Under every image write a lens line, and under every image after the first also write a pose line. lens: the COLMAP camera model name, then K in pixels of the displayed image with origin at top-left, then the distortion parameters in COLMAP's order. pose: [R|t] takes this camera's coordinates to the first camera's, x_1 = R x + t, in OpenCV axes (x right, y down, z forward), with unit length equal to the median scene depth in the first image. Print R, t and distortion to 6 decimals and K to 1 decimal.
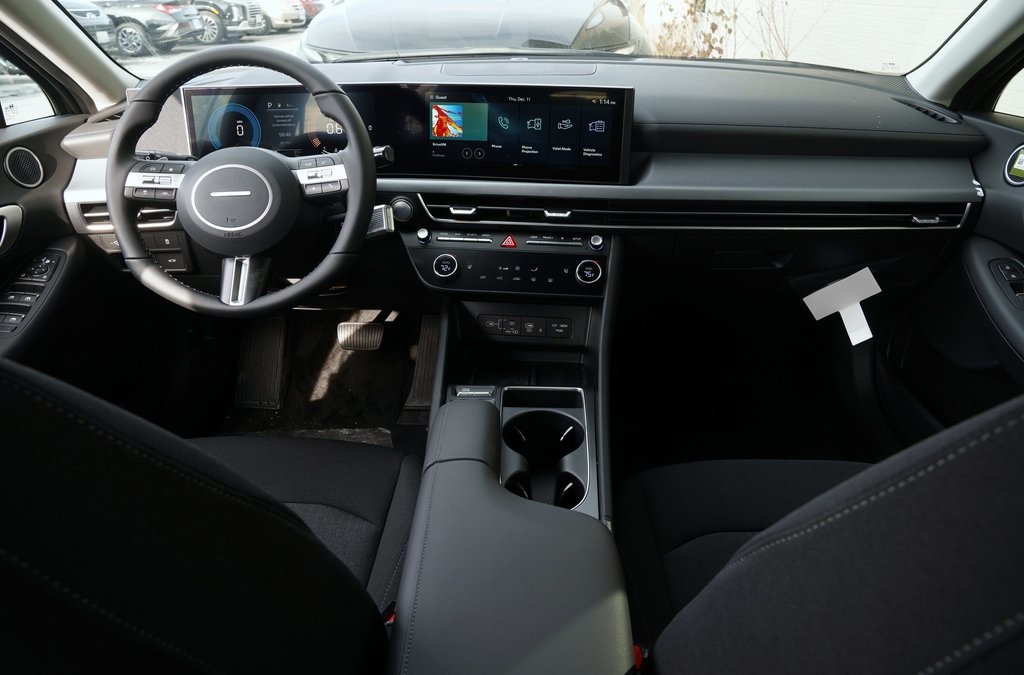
lens RADIAL K [[708.7, 0, 510.4], [0, 708.7, 334.7], [0, 0, 1]] dist [-0.128665, 0.088109]
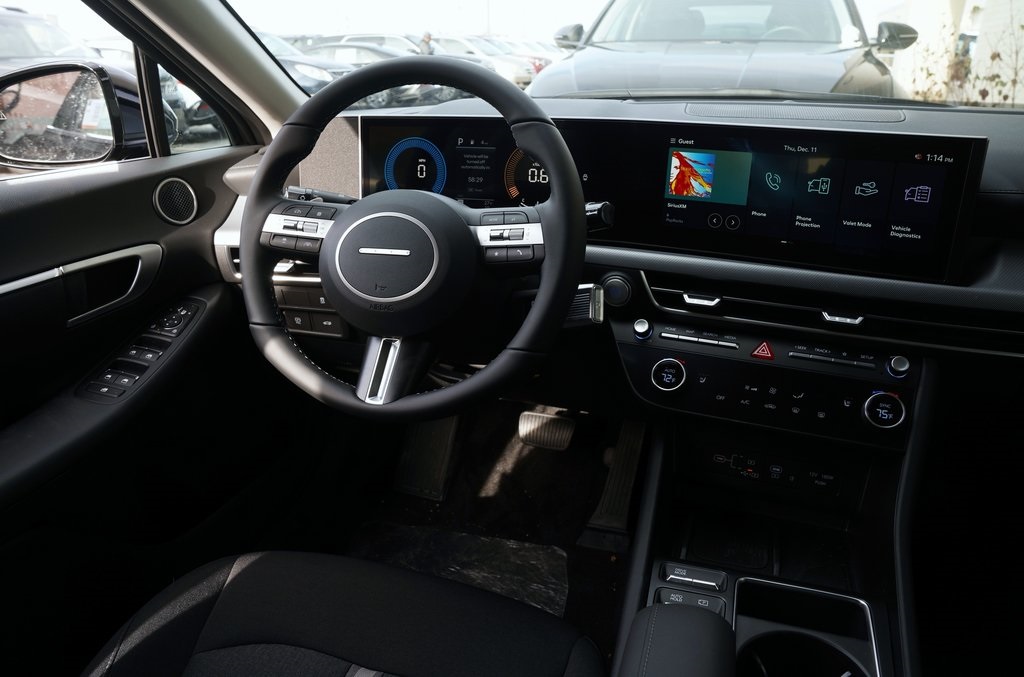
lens RADIAL K [[708.7, 0, 513.1], [0, 708.7, 340.3], [0, 0, 1]] dist [-0.128665, 0.088109]
pose [[0.956305, 0.104695, -0.272983, -0.051914], [-0.125565, 0.990264, -0.060087, -0.070255], [0.264034, 0.091739, 0.960141, 0.278876]]
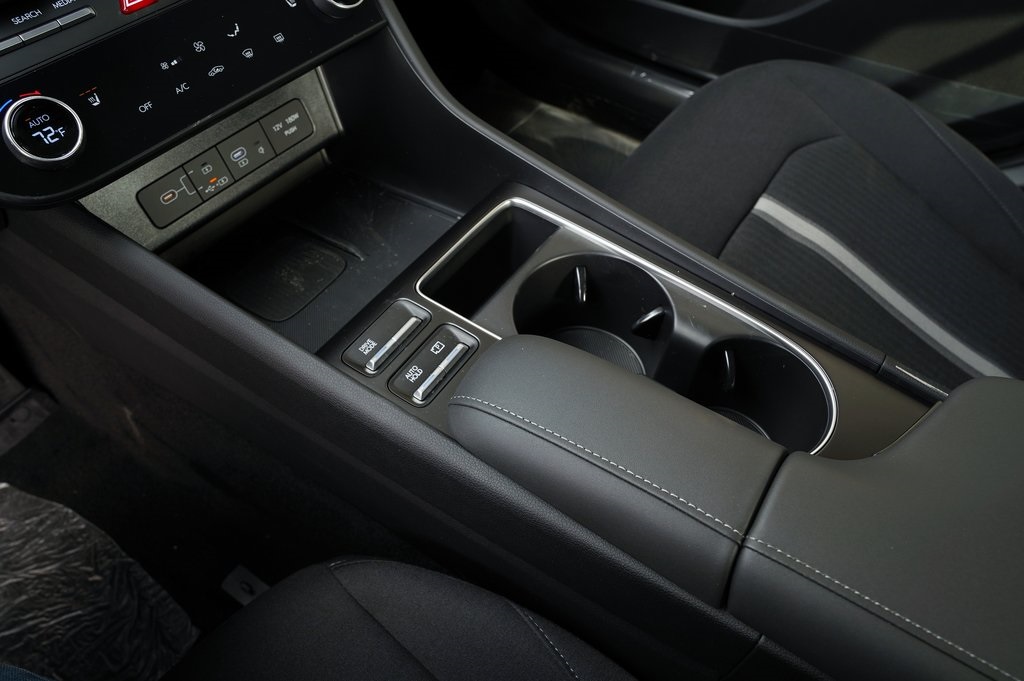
lens RADIAL K [[708.7, 0, 509.1], [0, 708.7, 348.2], [0, 0, 1]] dist [-0.128665, 0.088109]
pose [[0.553939, -0.666985, 0.498279, -0.209993], [0.364652, 0.732402, 0.574992, -0.129029], [-0.748452, -0.136812, 0.648924, 0.577814]]
